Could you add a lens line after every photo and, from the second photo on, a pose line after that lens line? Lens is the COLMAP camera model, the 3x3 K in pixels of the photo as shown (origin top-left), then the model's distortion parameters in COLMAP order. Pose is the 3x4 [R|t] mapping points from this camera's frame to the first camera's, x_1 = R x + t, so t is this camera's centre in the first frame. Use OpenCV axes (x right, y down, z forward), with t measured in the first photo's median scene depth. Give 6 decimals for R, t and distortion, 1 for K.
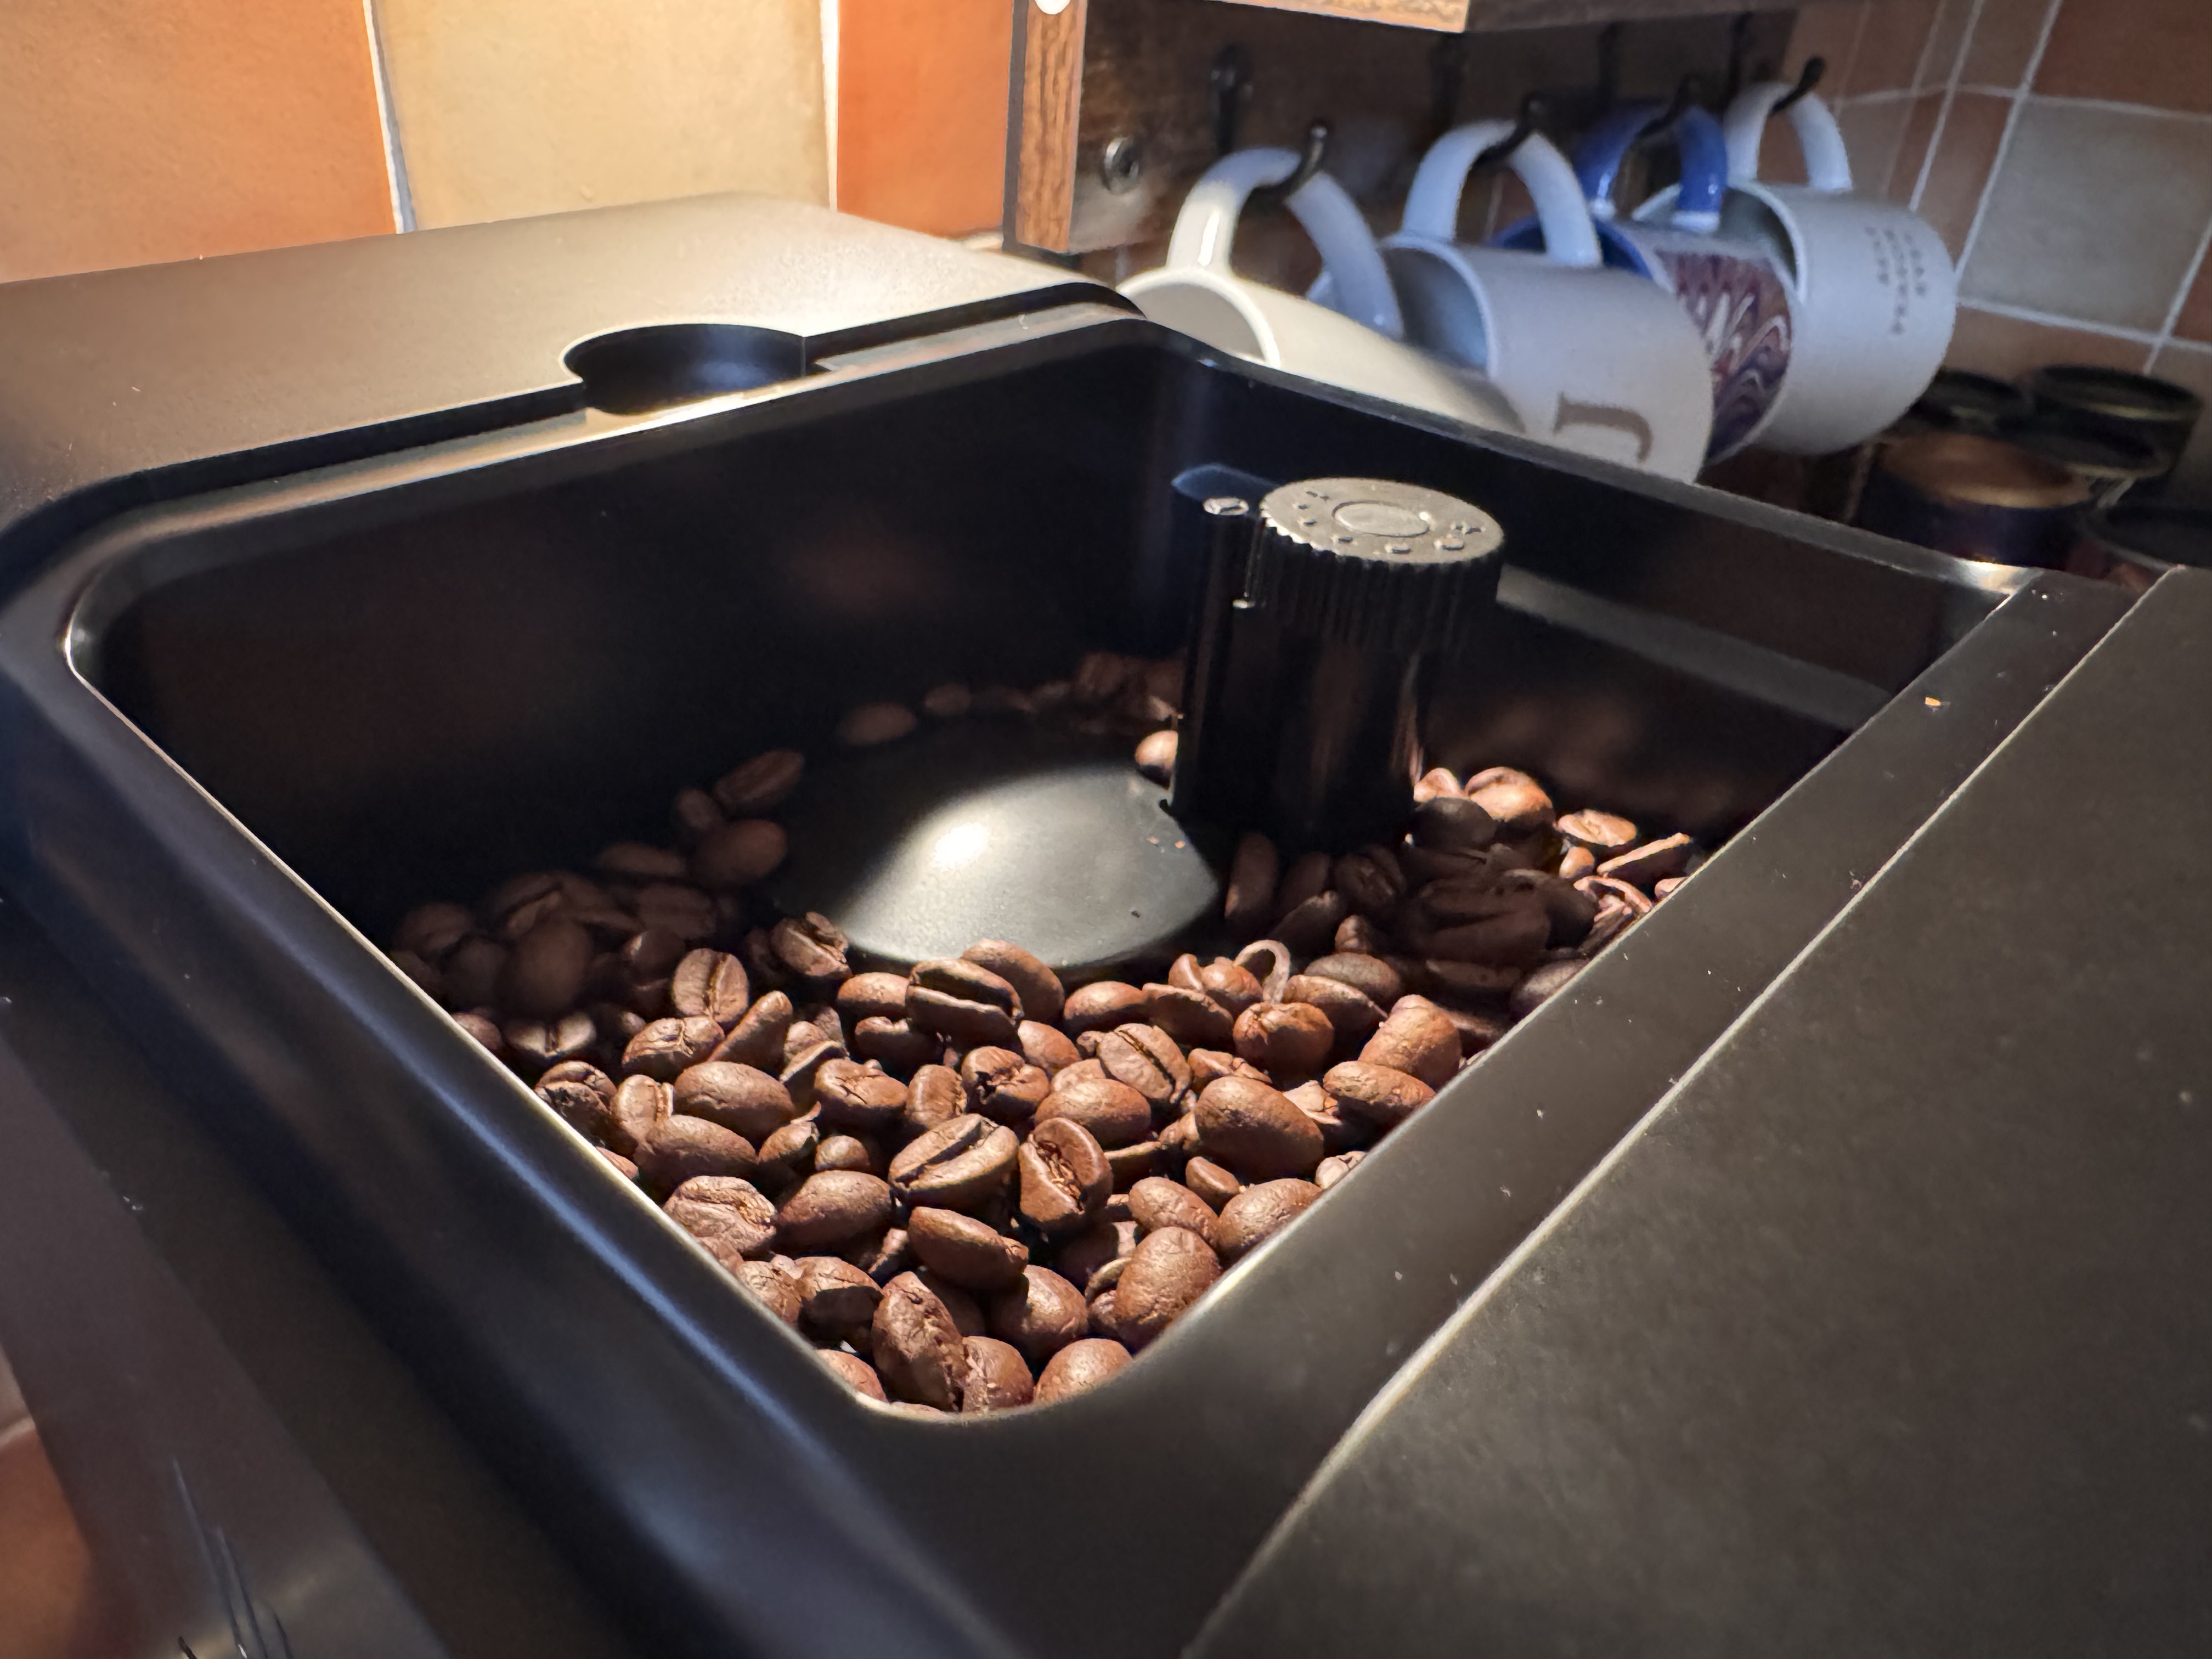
lens RADIAL K [[1597.9, 0, 1106.0], [0, 1597.9, 829.5], [0, 0, 1]] dist [-0.006705, 0.003239]
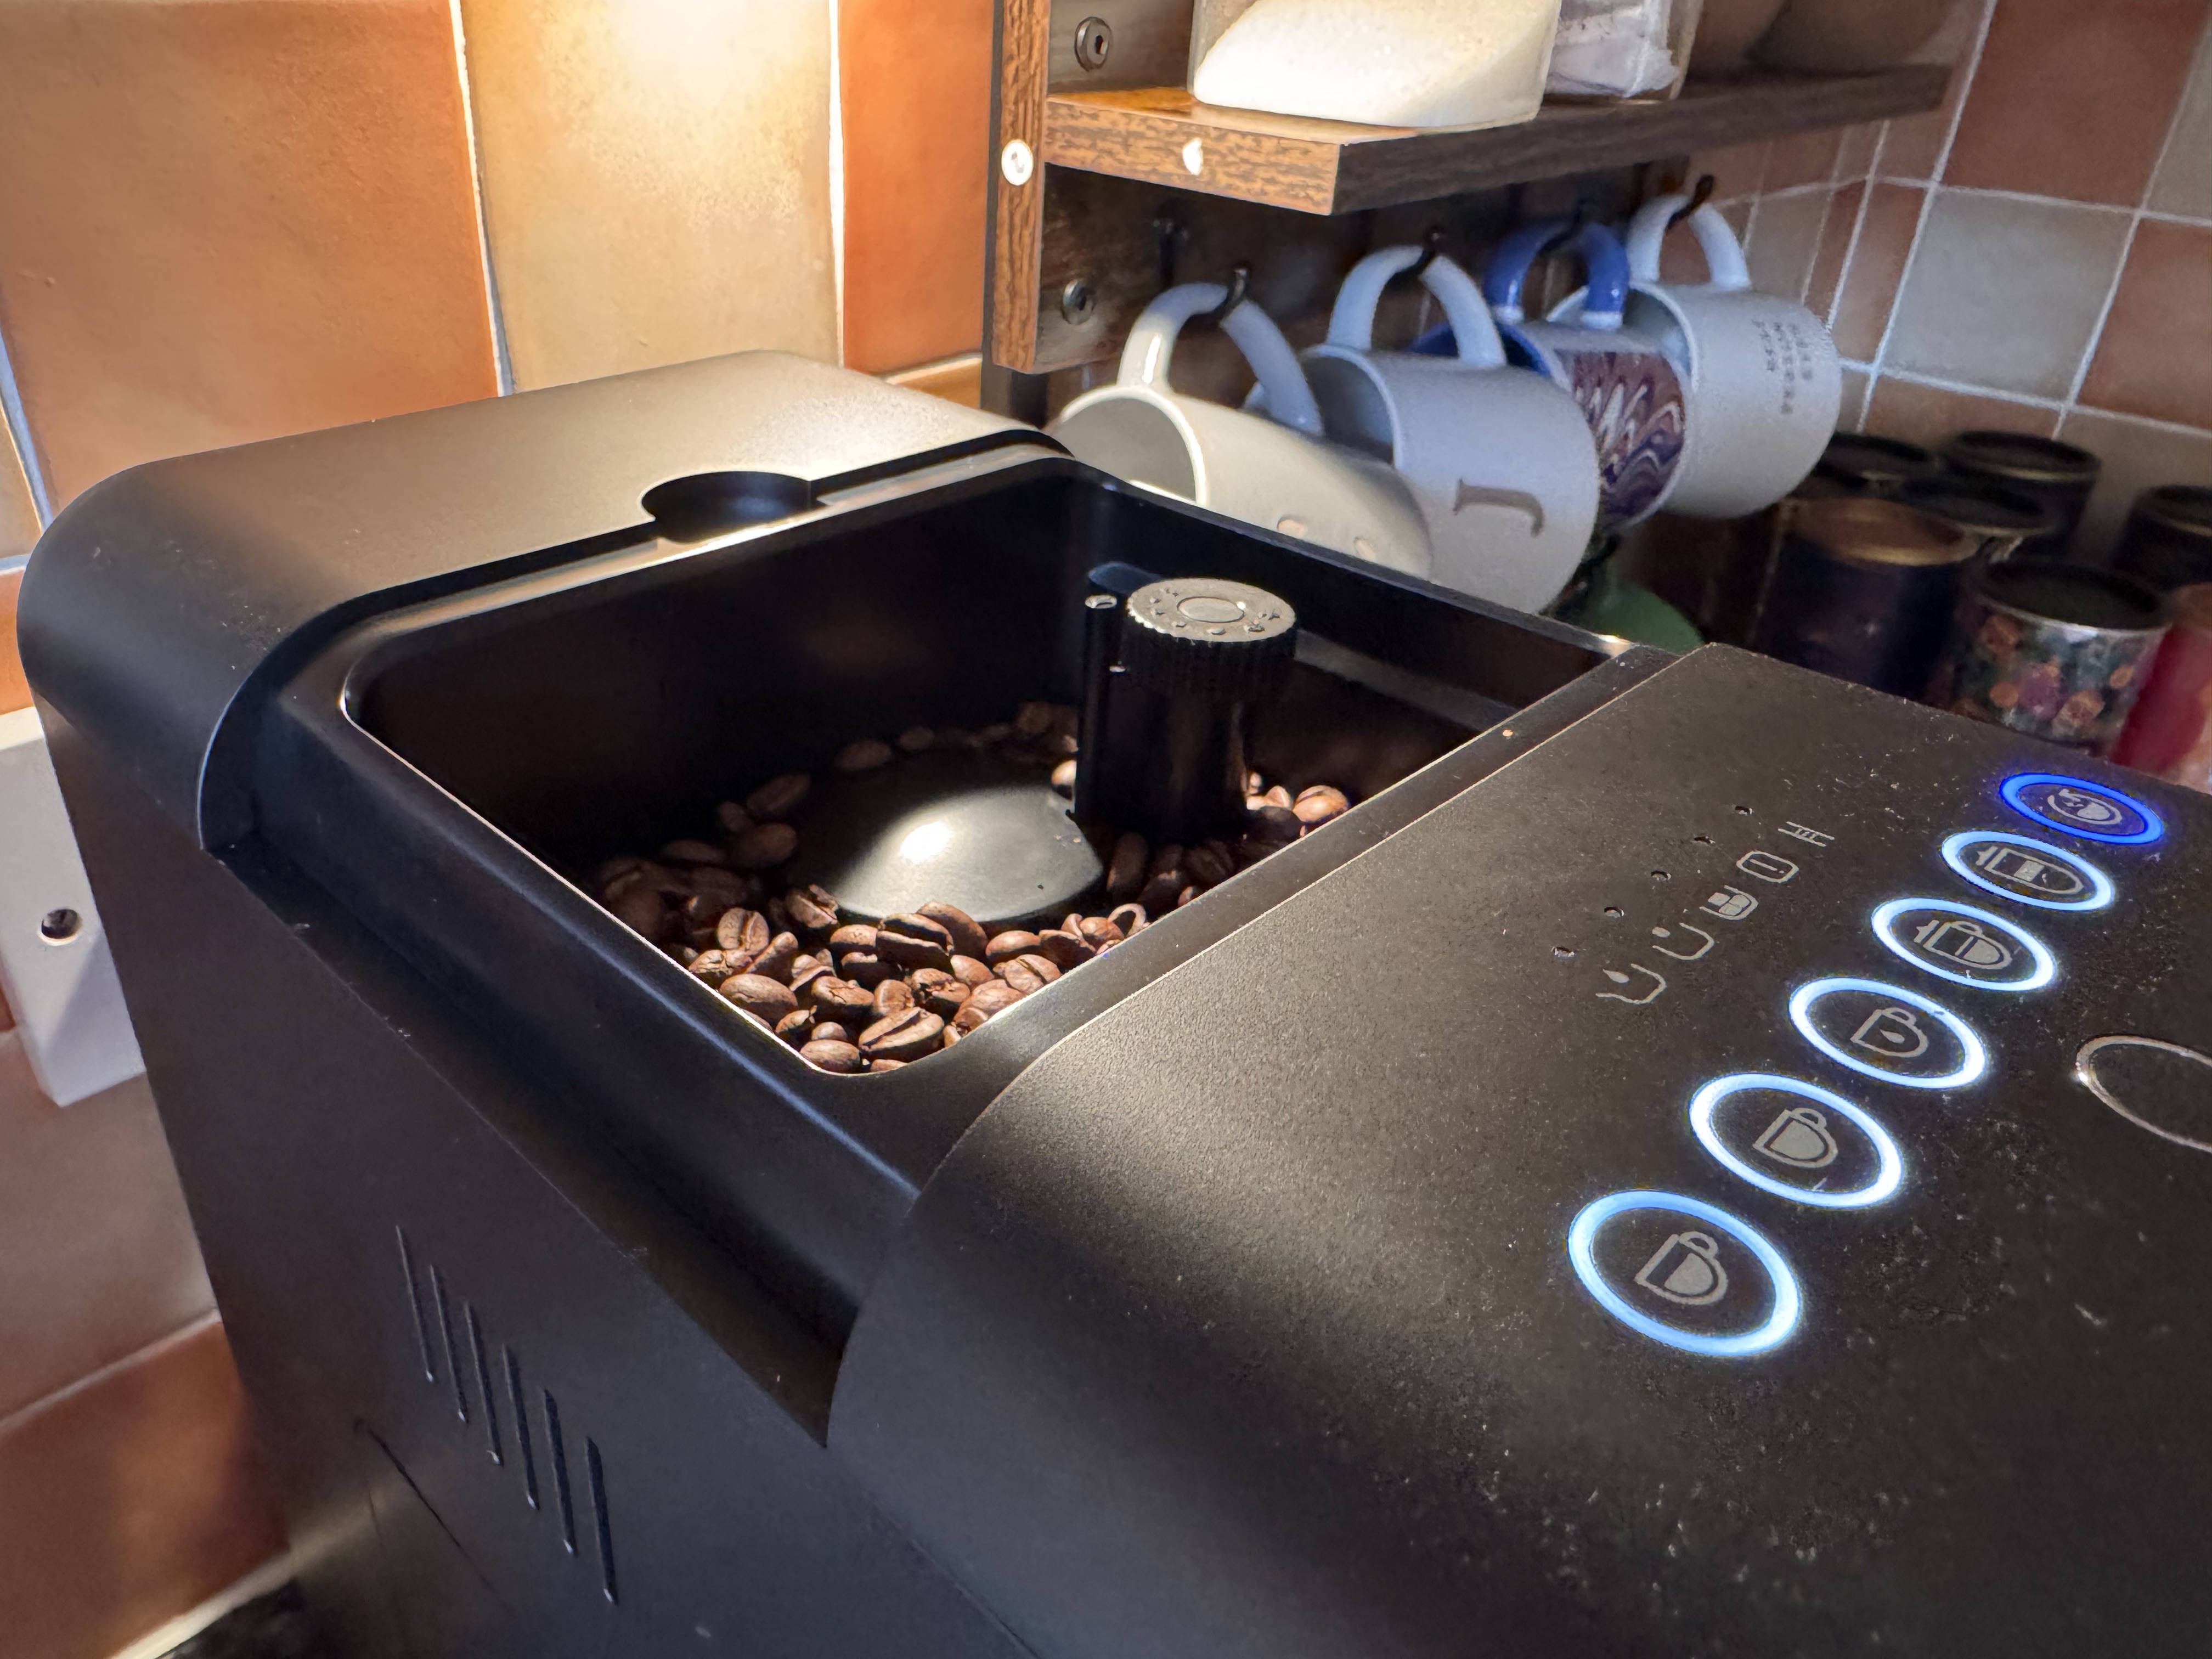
lens RADIAL K [[1543.2, 0, 1106.0], [0, 1543.2, 829.5], [0, 0, 1]] dist [0.001303, -0.002462]
pose [[0.999953, -0.004850, -0.008367, 0.070320], [0.004640, 0.999677, -0.024971, 0.028894], [0.008485, 0.024931, 0.999653, -0.298433]]
